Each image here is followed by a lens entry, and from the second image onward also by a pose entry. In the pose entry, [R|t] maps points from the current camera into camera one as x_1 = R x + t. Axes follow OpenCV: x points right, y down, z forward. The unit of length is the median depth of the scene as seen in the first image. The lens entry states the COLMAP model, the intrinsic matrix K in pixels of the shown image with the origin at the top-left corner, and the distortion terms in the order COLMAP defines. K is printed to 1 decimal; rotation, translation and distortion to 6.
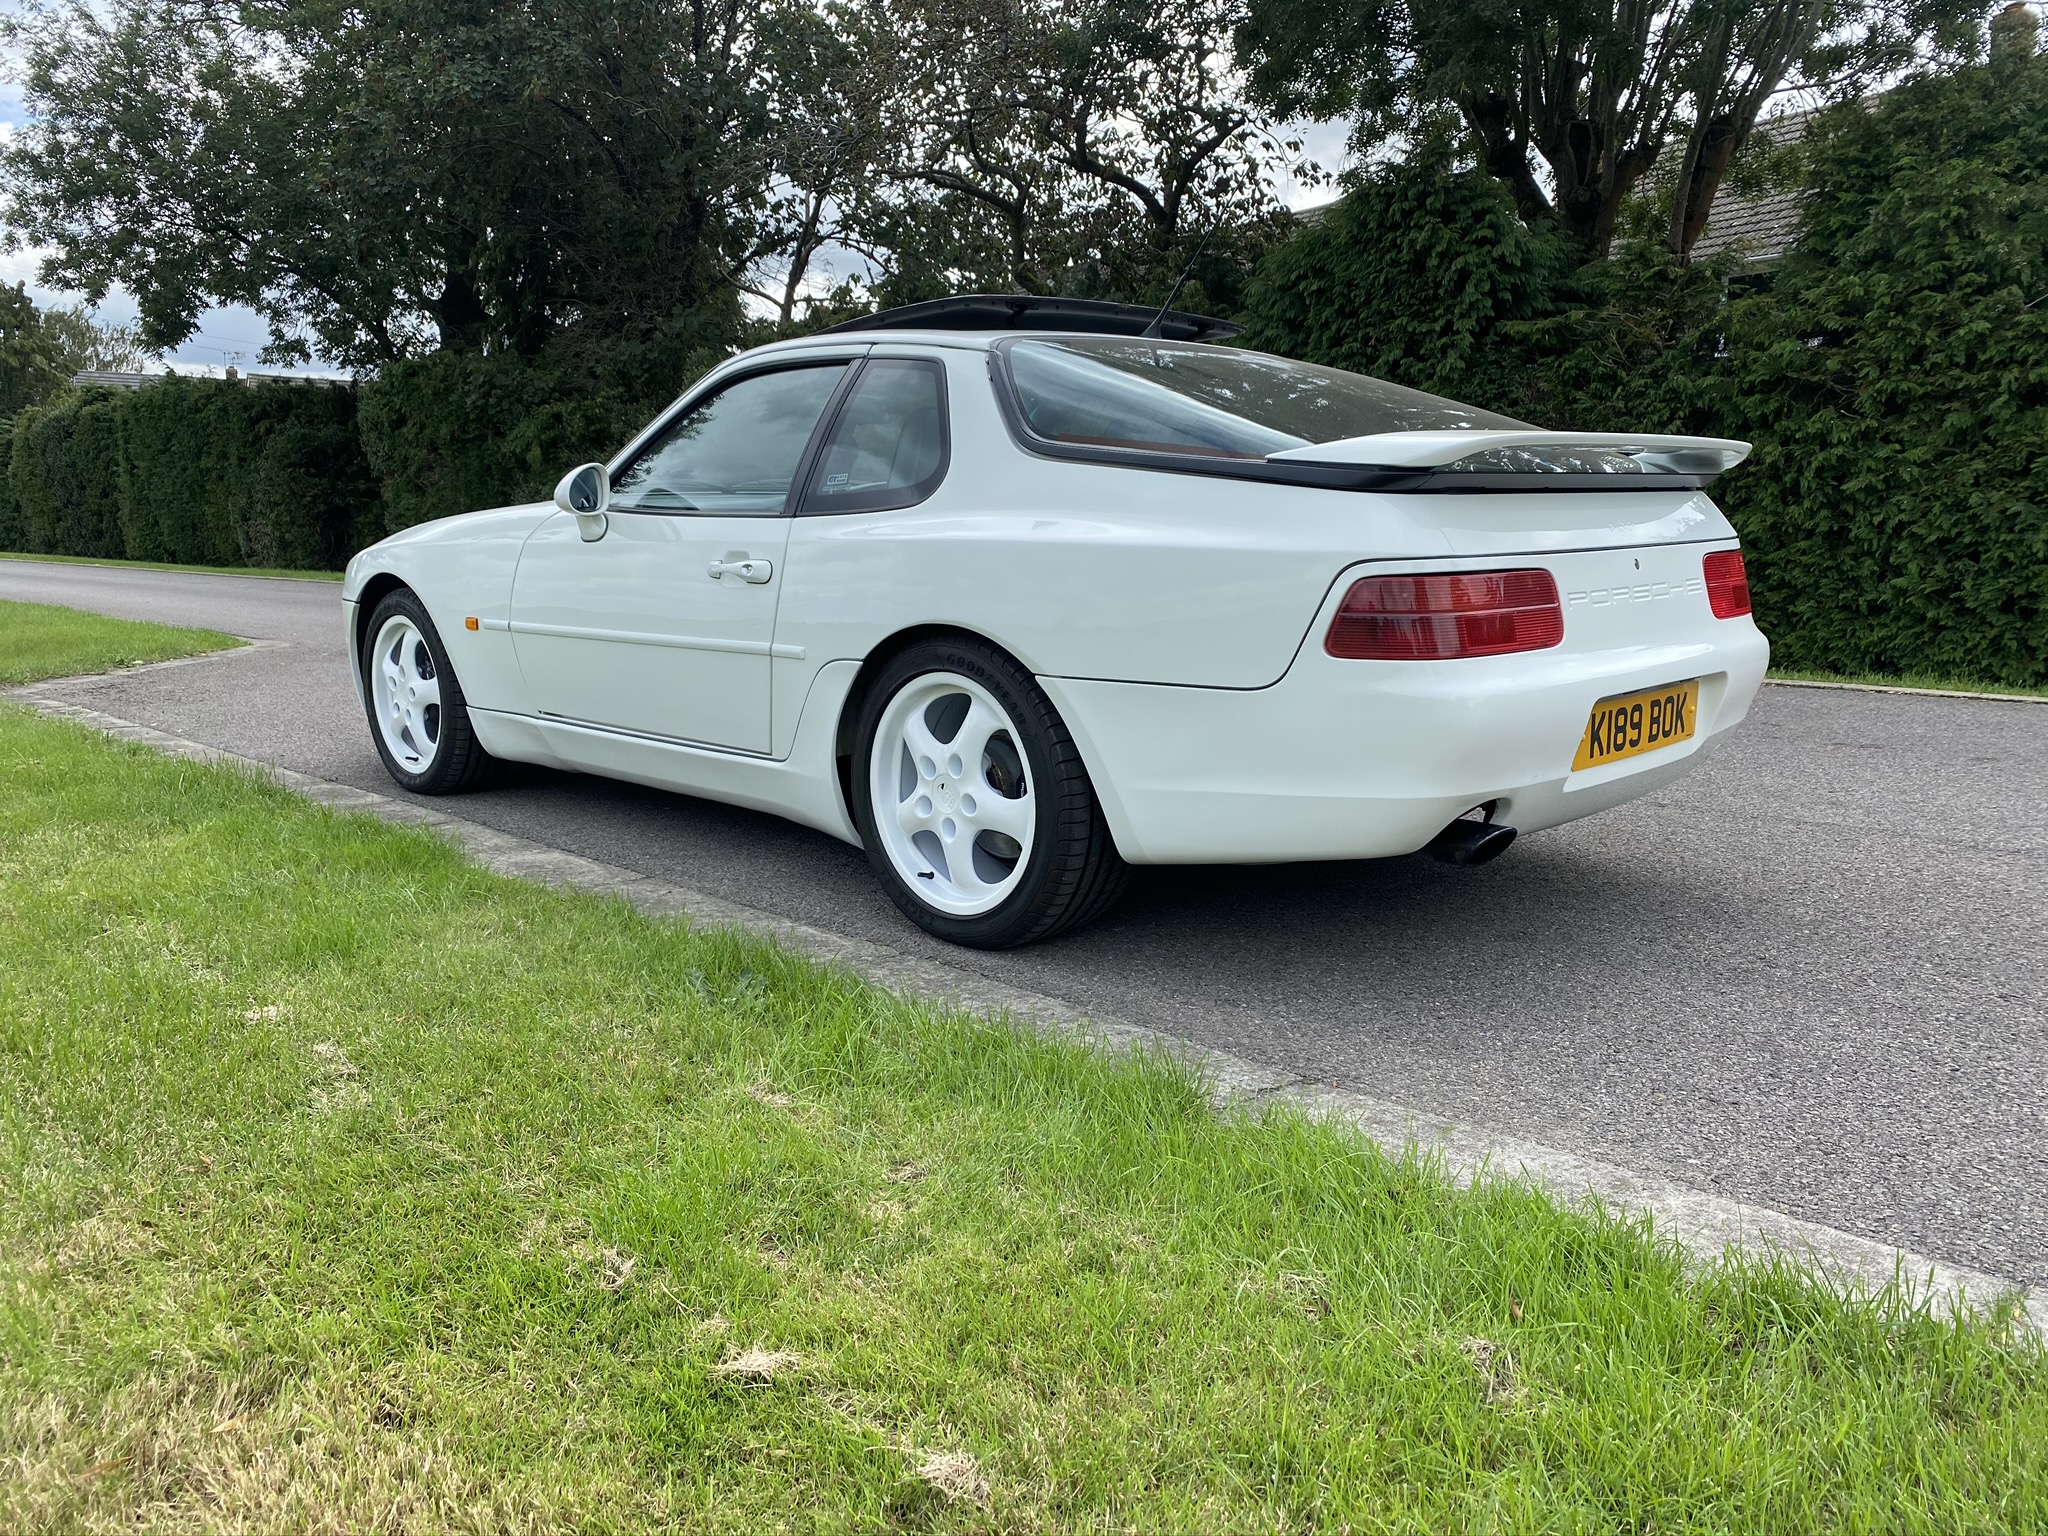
lens RADIAL K [[1582.5, 0, 1015.5], [0, 1582.5, 761.4], [0, 0, 1]] dist [0.014811, -0.007264]
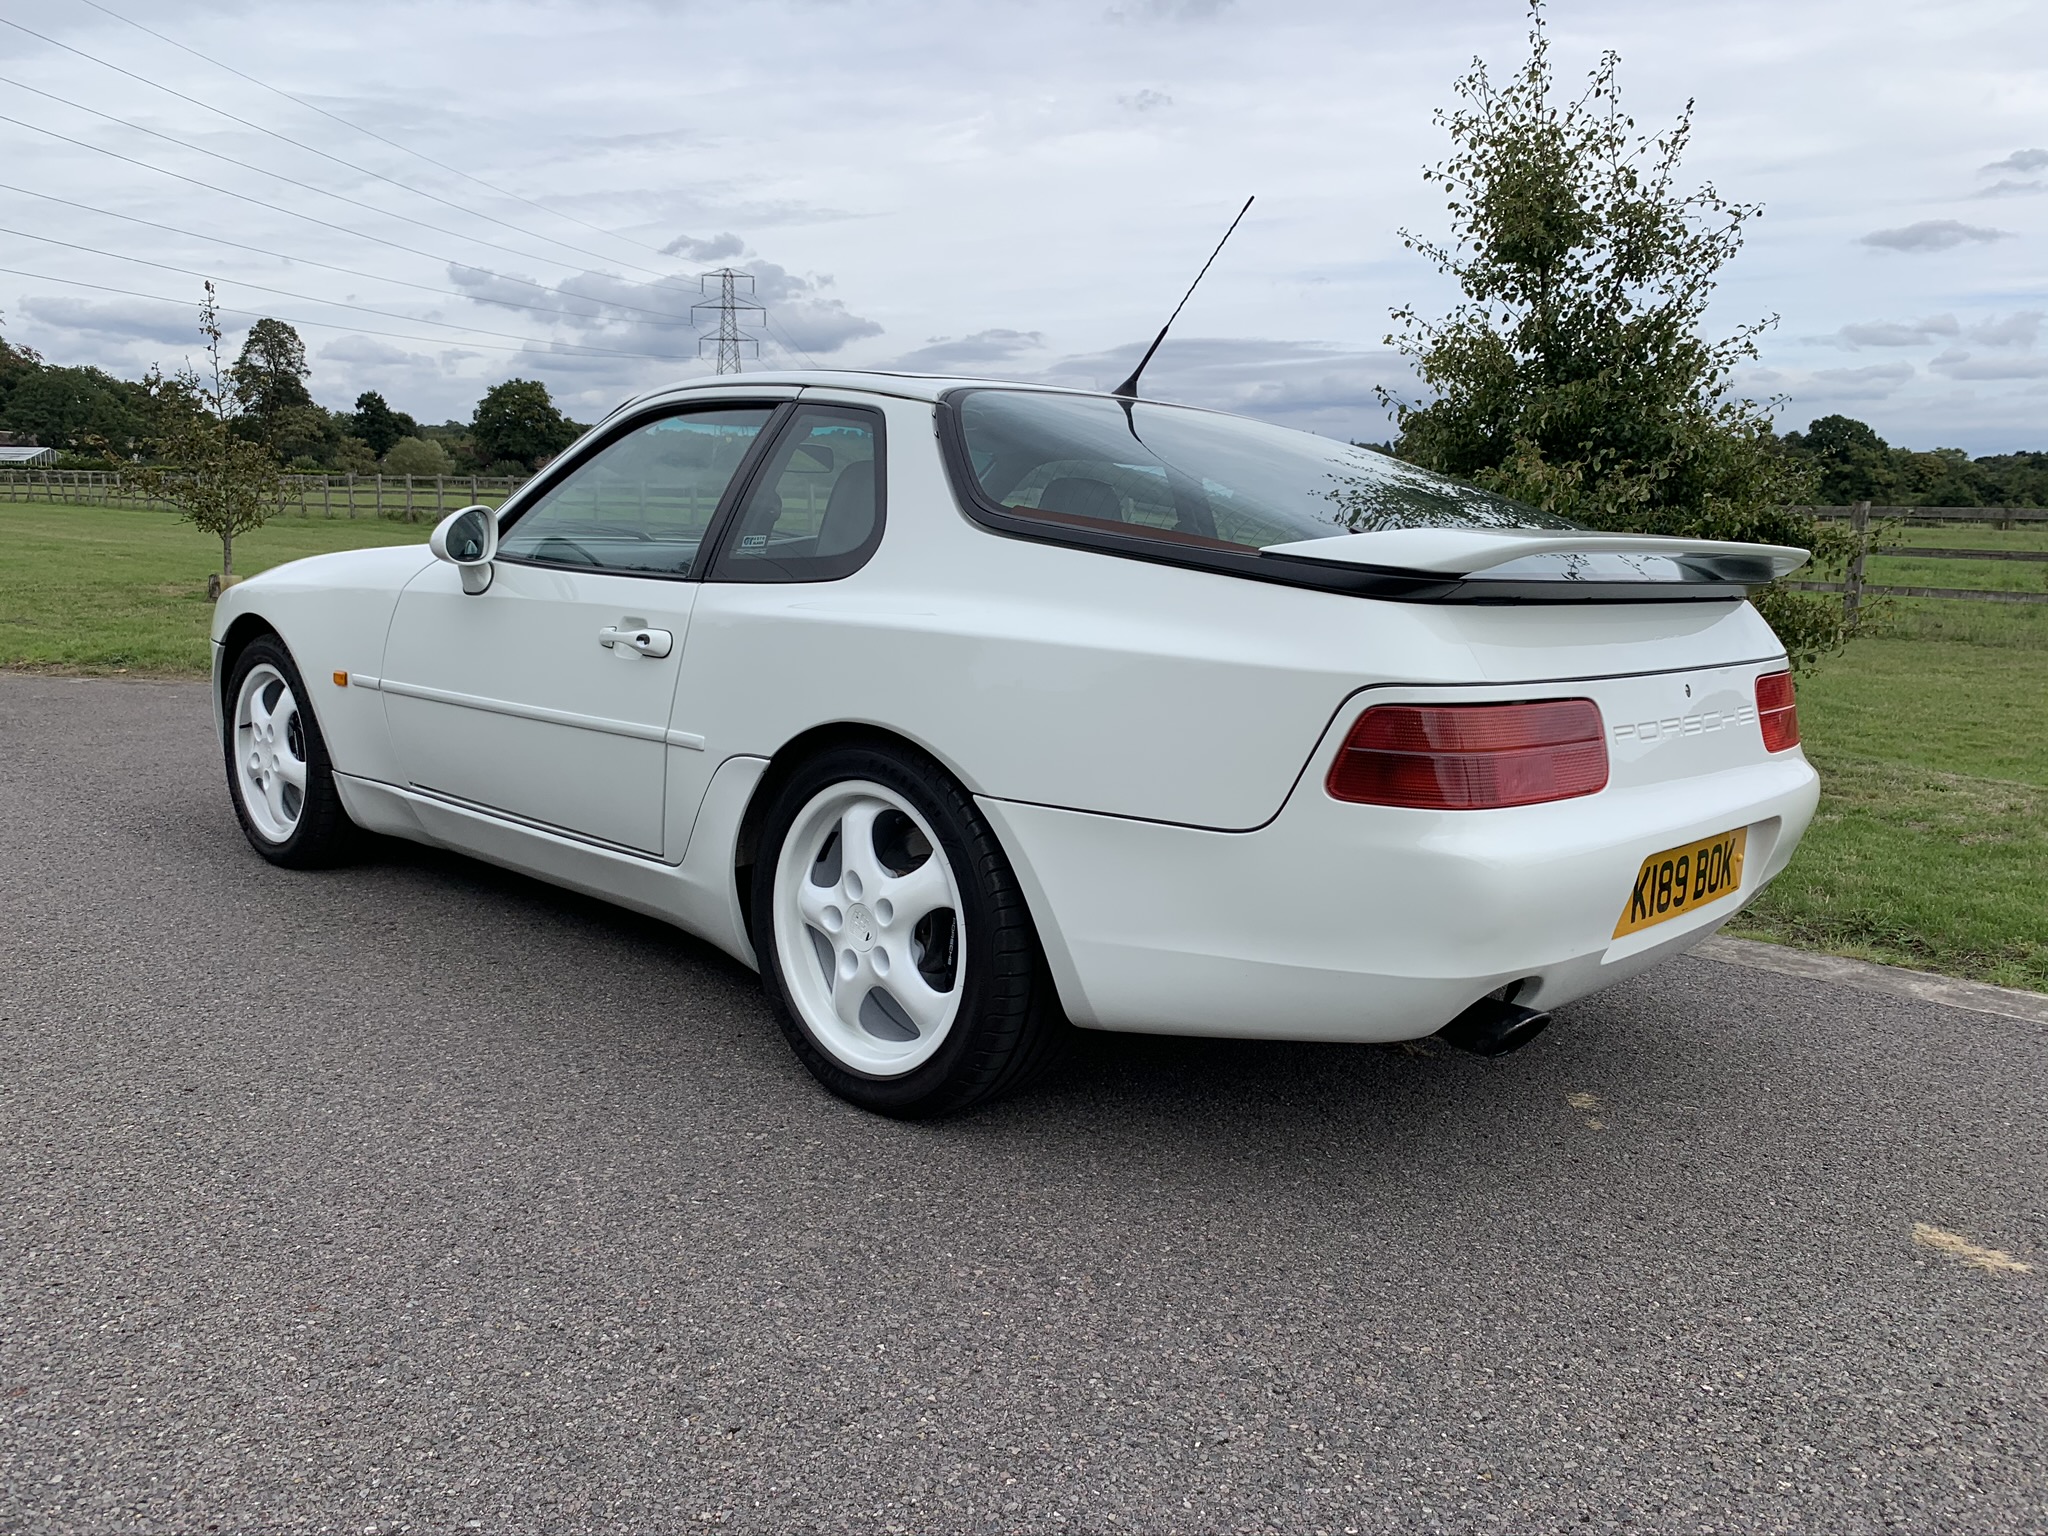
lens RADIAL K [[1579.4, 0, 1023.4], [0, 1579.4, 727.2], [0, 0, 1]] dist [0.000172, -0.001485]
pose [[0.998581, 0.042690, 0.031827, 0.010594], [-0.041277, 0.998187, -0.043806, -0.049171], [-0.033640, 0.042430, 0.998533, 0.156882]]
